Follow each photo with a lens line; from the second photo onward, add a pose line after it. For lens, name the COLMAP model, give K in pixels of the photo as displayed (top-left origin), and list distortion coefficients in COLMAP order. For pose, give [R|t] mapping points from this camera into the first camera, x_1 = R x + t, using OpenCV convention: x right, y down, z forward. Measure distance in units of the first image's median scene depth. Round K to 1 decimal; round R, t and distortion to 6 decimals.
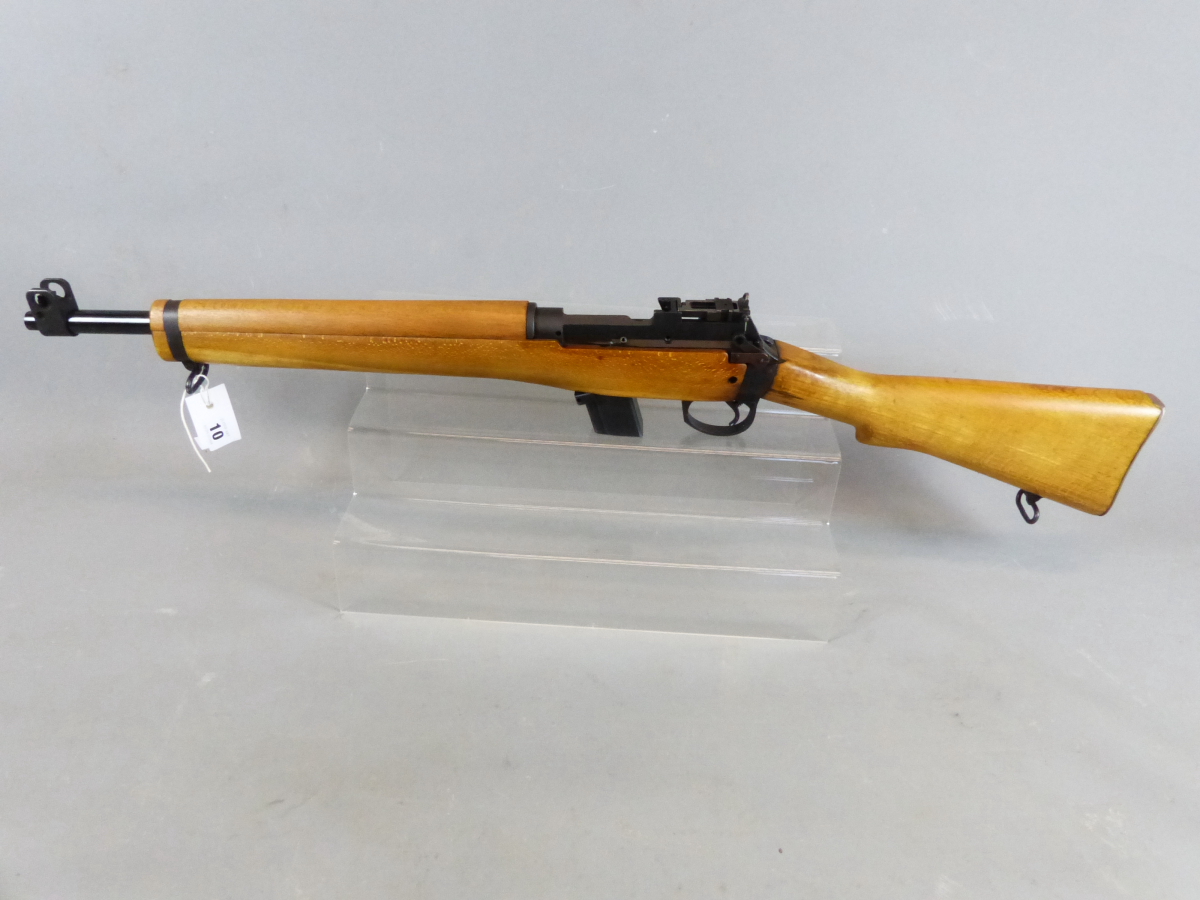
lens RADIAL K [[903.6, 0, 588.4], [0, 903.6, 446.2], [0, 0, 1]] dist [-0.014806, 0.001525]
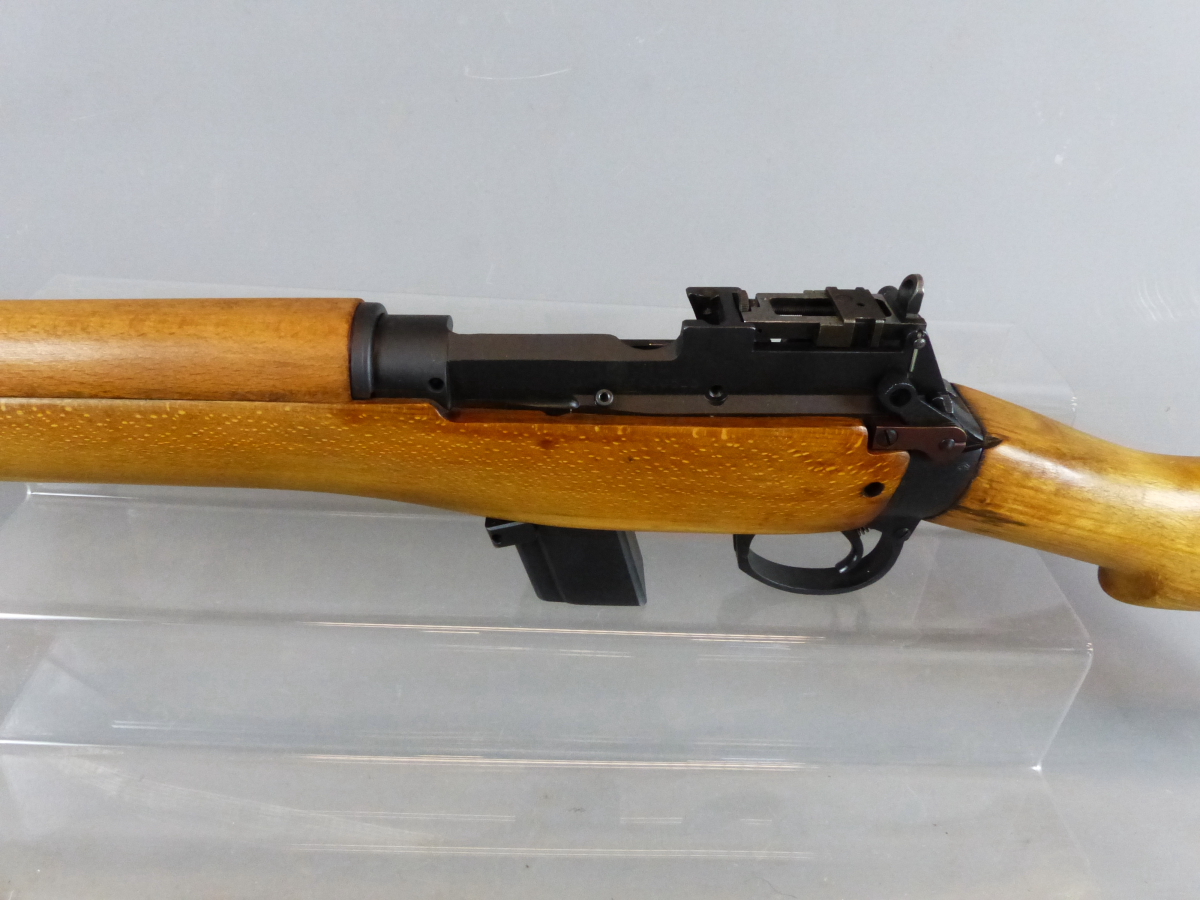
lens RADIAL K [[903.6, 0, 600.5], [0, 903.6, 449.6], [0, 0, 1]] dist [-0.014806, 0.001525]
pose [[0.997337, -0.020414, 0.070009, 0.009012], [0.018799, 0.999543, 0.023661, -0.101418], [-0.070461, -0.022282, 0.997266, 0.592973]]
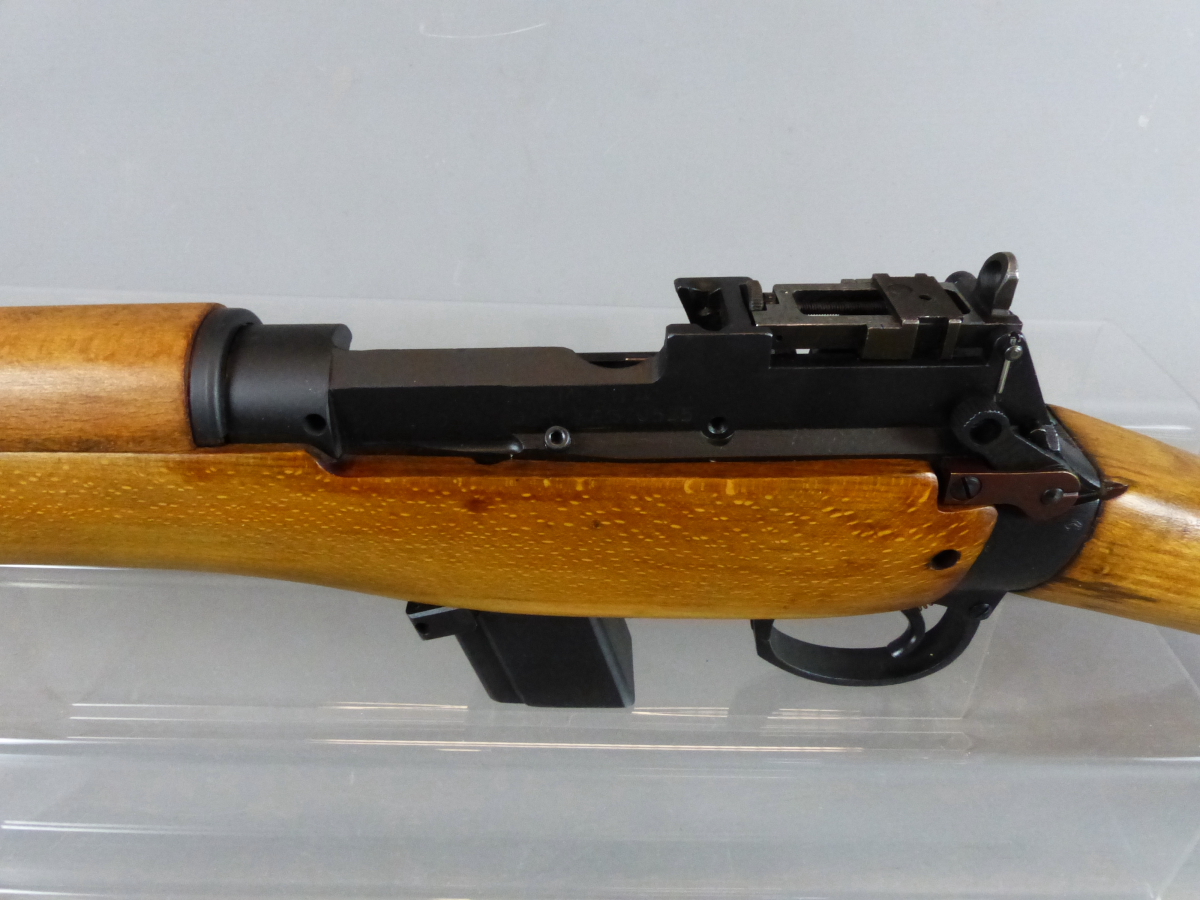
lens RADIAL K [[903.6, 0, 605.1], [0, 903.6, 451.8], [0, 0, 1]] dist [-0.014806, 0.001525]
pose [[0.998319, -0.035401, 0.045882, 0.039392], [0.034529, 0.999210, 0.019664, -0.114900], [-0.046542, -0.018046, 0.998753, 0.706696]]
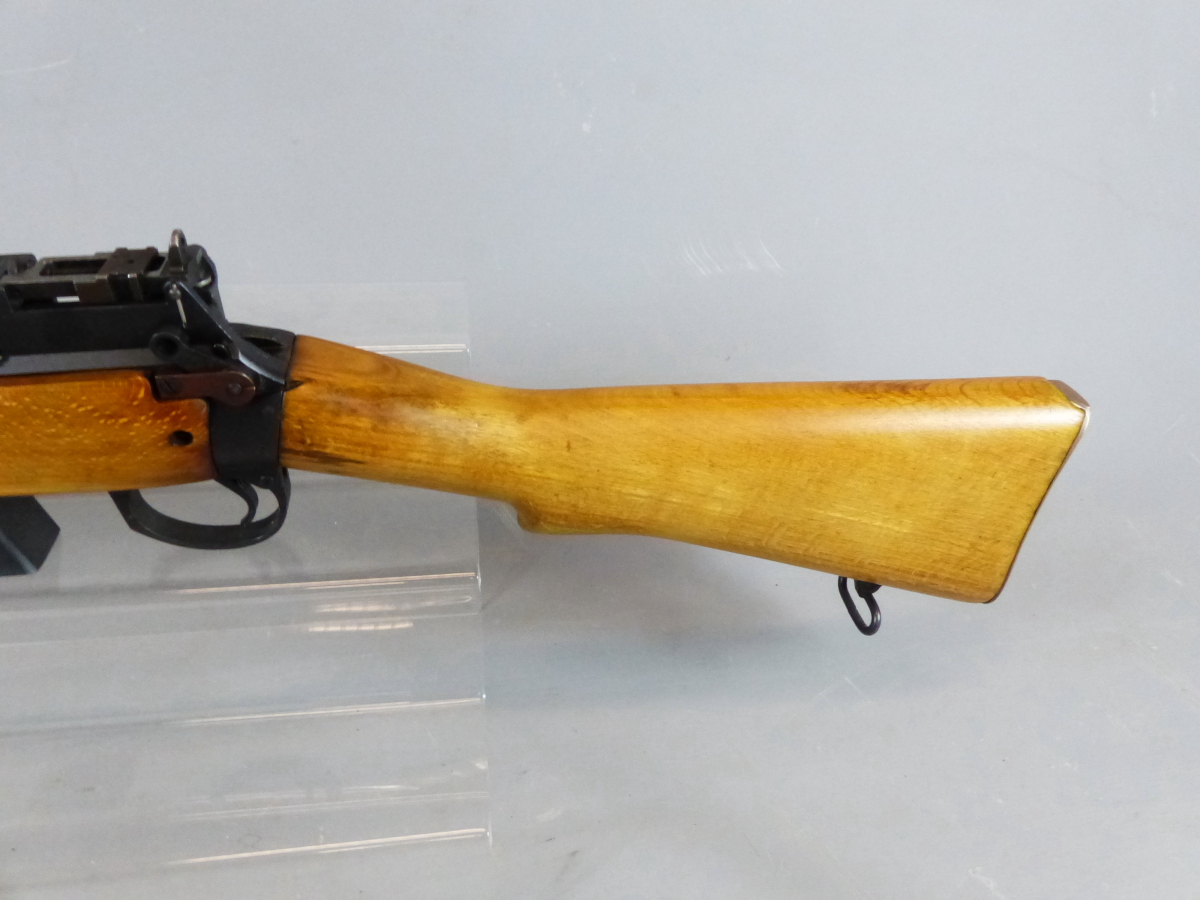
lens RADIAL K [[903.6, 0, 588.3], [0, 903.6, 437.6], [0, 0, 1]] dist [-0.014806, 0.001525]
pose [[0.982227, -0.095696, 0.161468, 0.275181], [0.095036, 0.995404, 0.011822, -0.059301], [-0.161857, 0.003733, 0.986807, 0.540624]]
